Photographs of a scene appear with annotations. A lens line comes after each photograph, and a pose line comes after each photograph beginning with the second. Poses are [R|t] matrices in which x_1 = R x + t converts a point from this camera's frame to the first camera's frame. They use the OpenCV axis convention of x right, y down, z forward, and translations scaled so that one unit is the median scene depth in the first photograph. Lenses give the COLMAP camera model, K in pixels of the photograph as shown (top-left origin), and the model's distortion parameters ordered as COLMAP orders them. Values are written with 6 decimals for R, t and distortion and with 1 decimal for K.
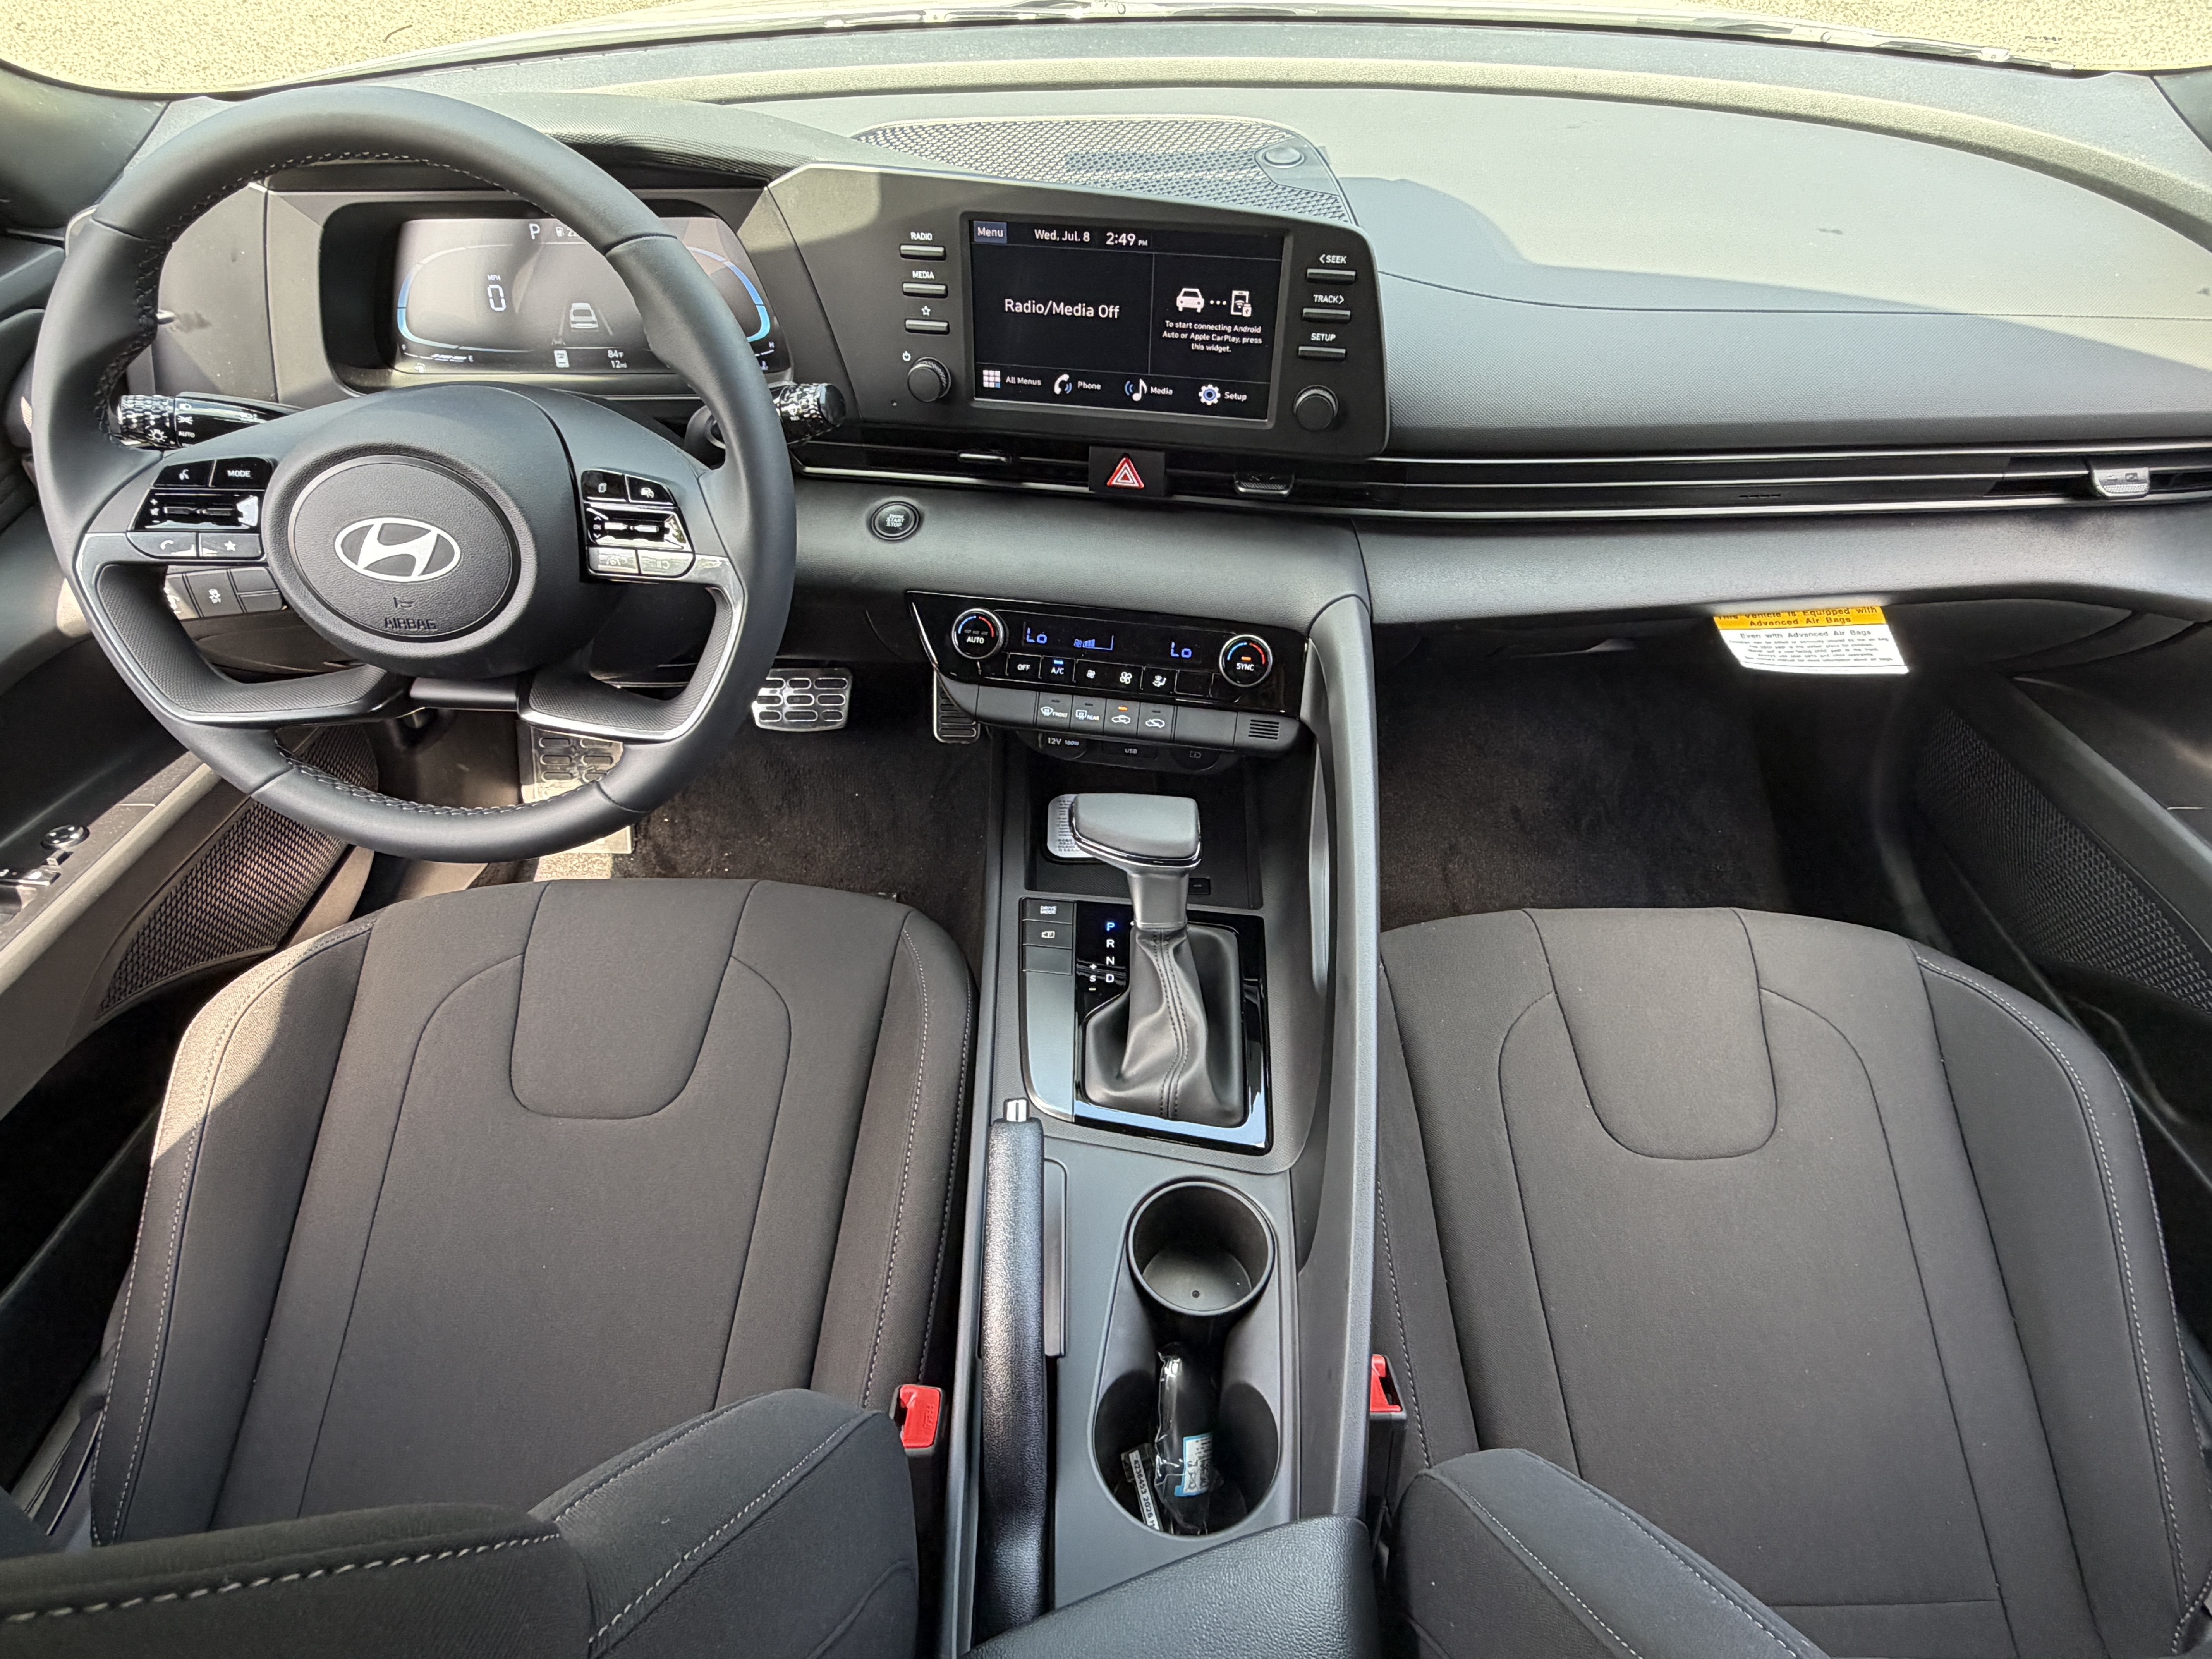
lens RADIAL K [[1307.7, 0, 1078.8], [0, 1307.7, 834.7], [0, 0, 1]] dist [-0.000099, 0.001318]
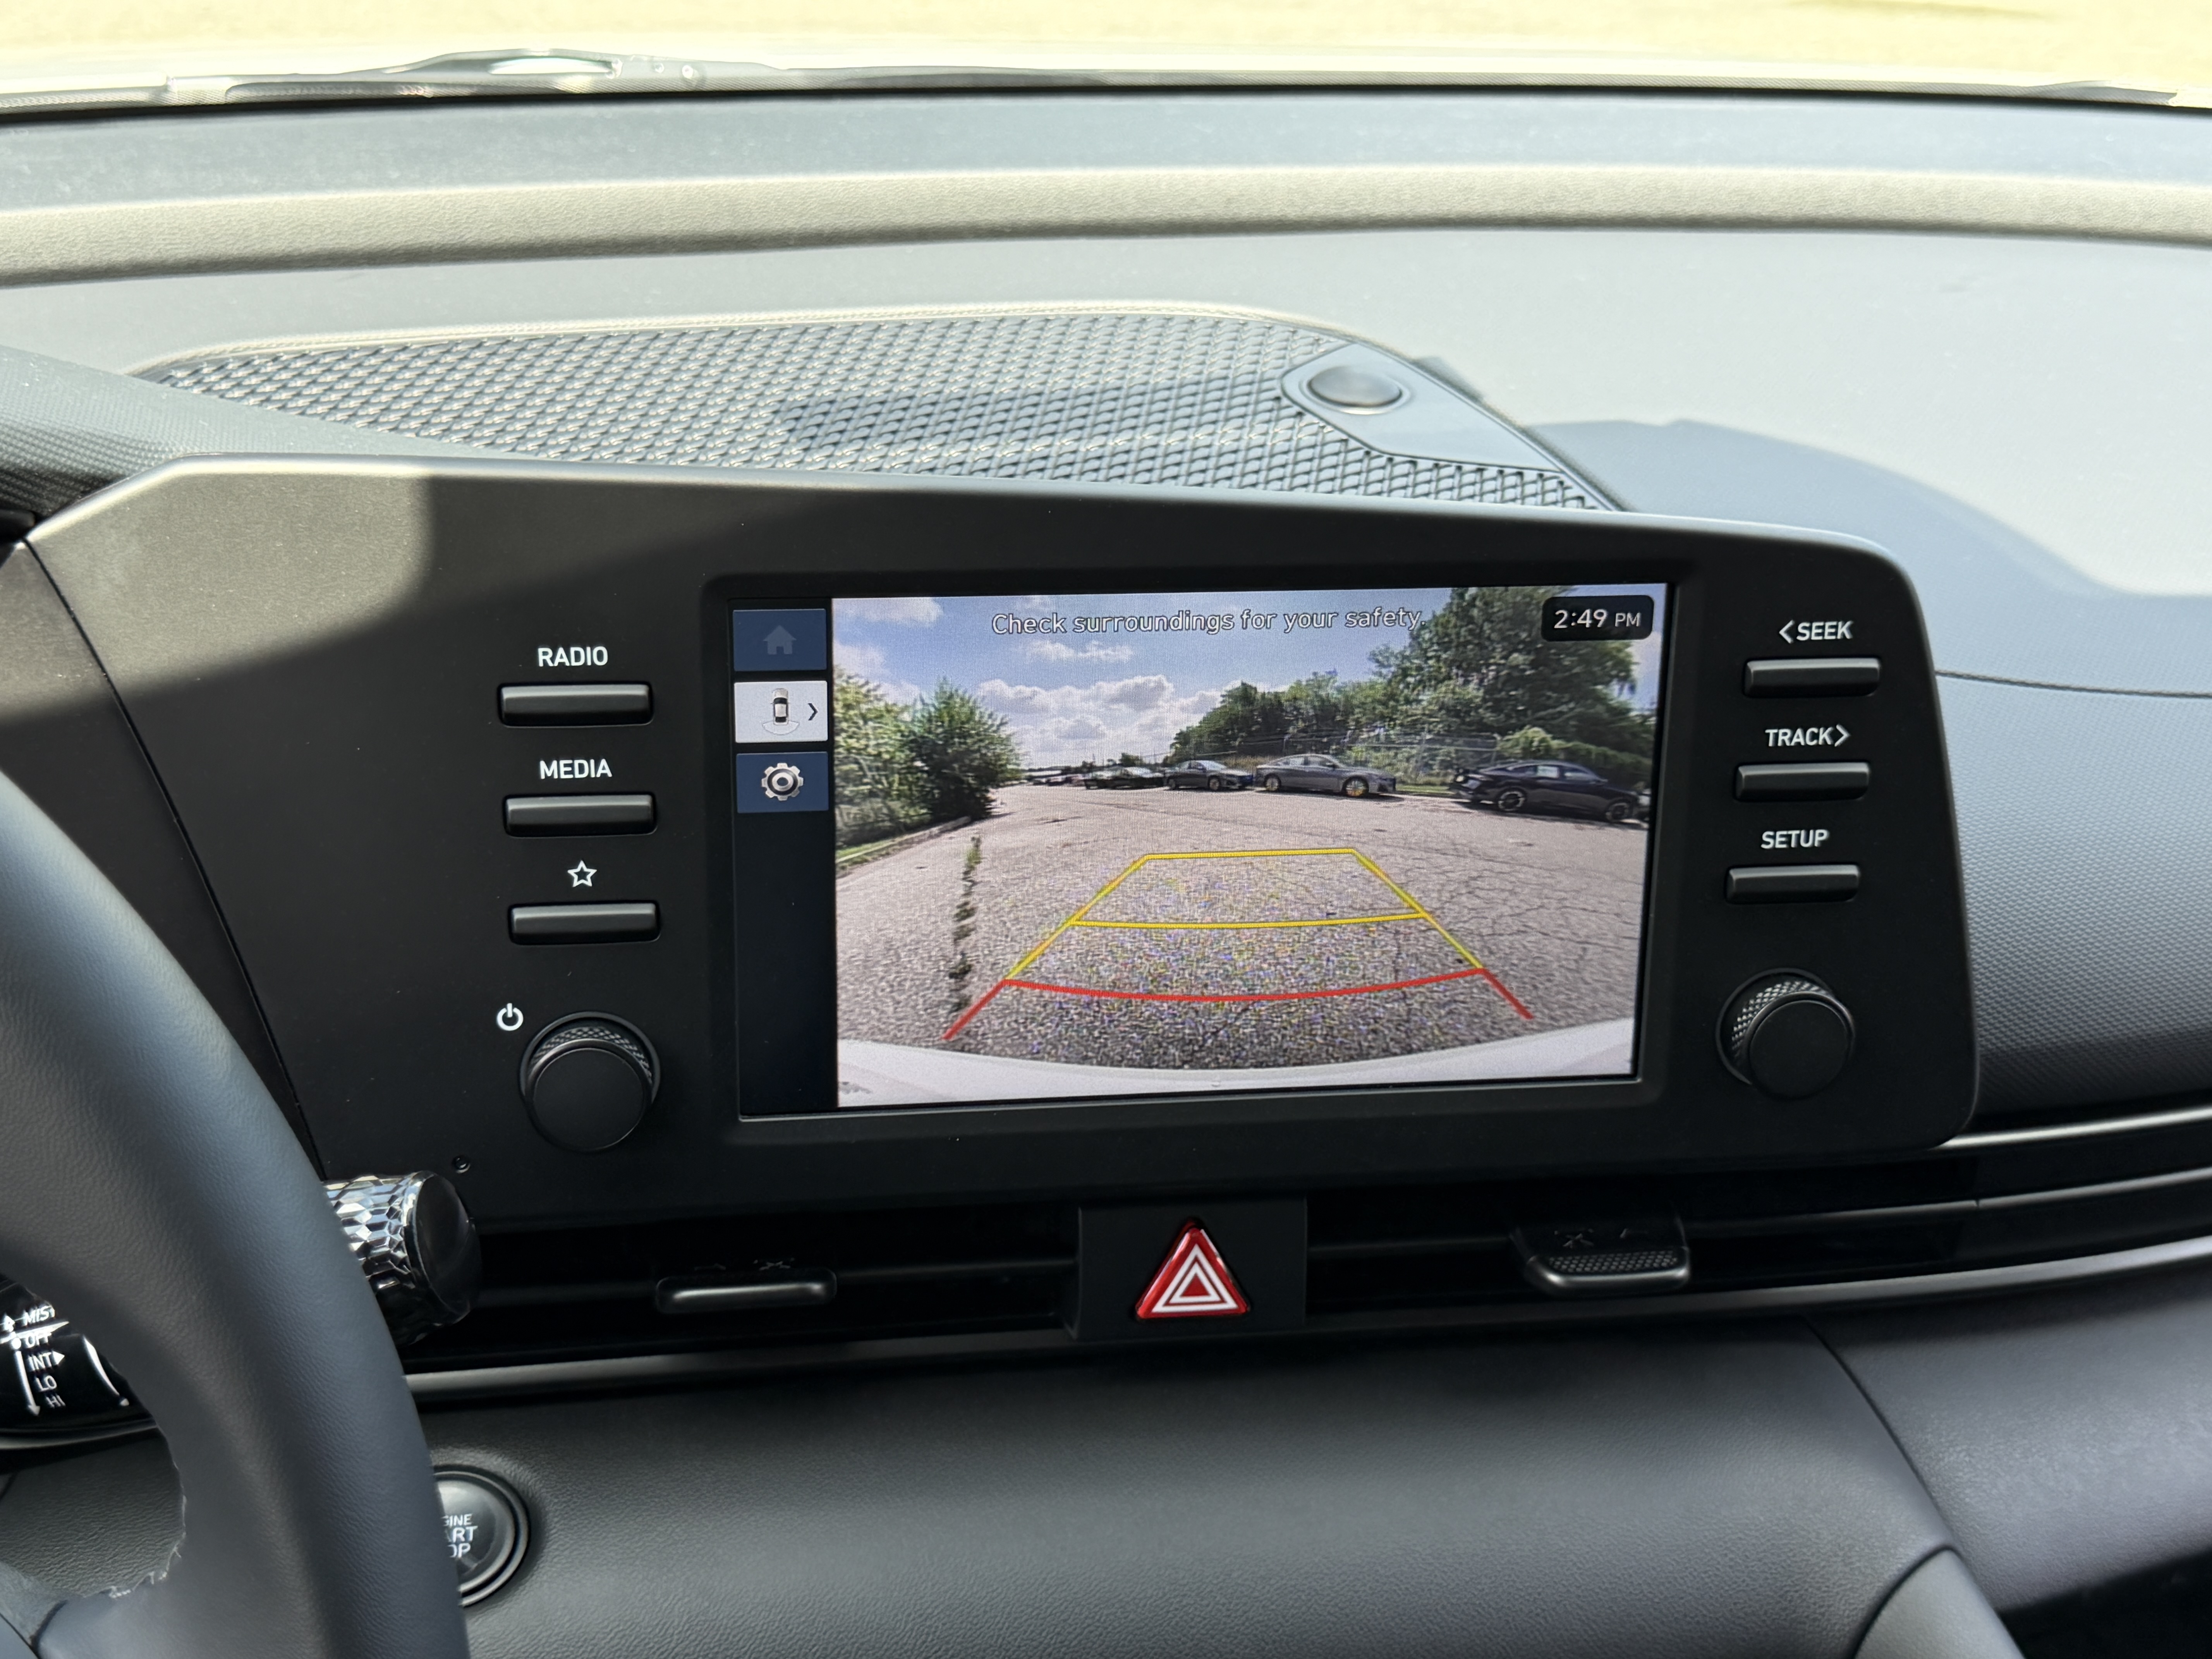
lens RADIAL K [[2958.9, 0, 1118.0], [0, 2958.9, 840.0], [0, 0, 1]] dist [0.161819, -0.342936]
pose [[0.938795, -0.094209, 0.331343, -0.227349], [0.197916, 0.934784, -0.294972, -0.173315], [-0.281945, 0.342496, 0.896216, 0.326616]]
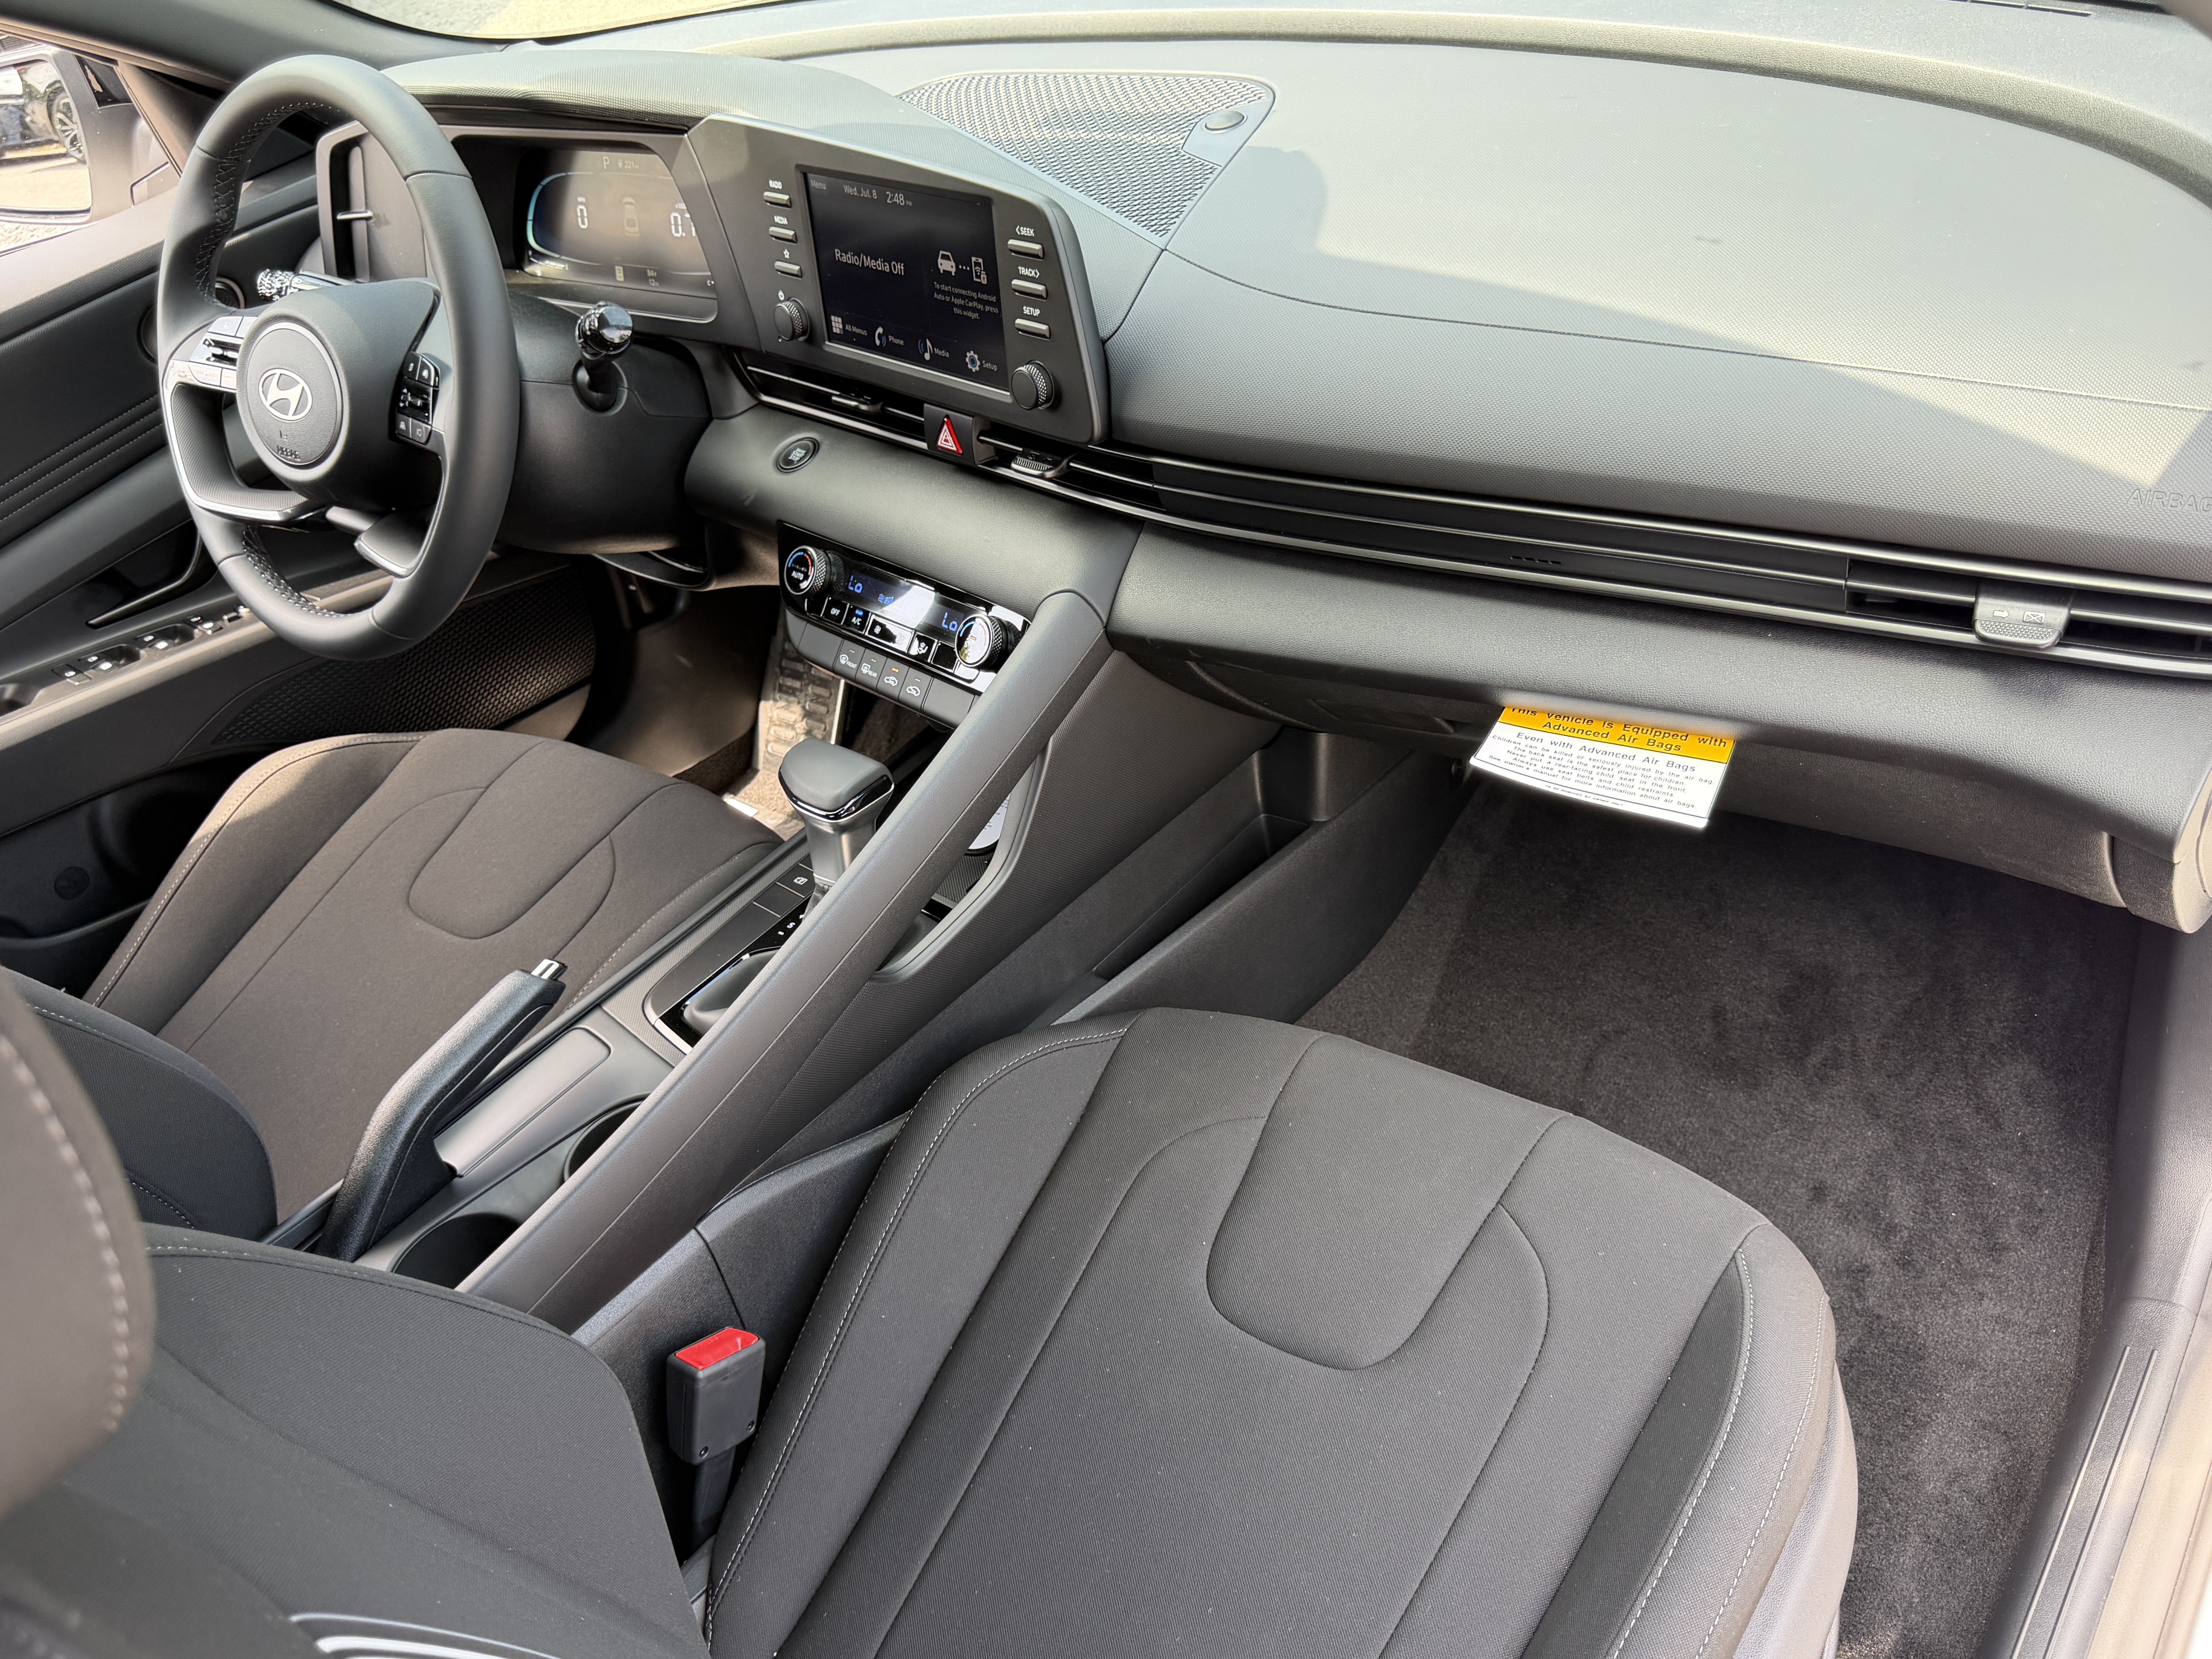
lens RADIAL K [[1812.8, 0, 1097.6], [0, 1812.8, 883.8], [0, 0, 1]] dist [0.211609, -0.505736]
pose [[0.806443, 0.255281, -0.533367, 1.000252], [-0.286426, 0.957767, 0.025336, -0.022503], [0.517309, 0.132338, 0.845504, -0.065496]]
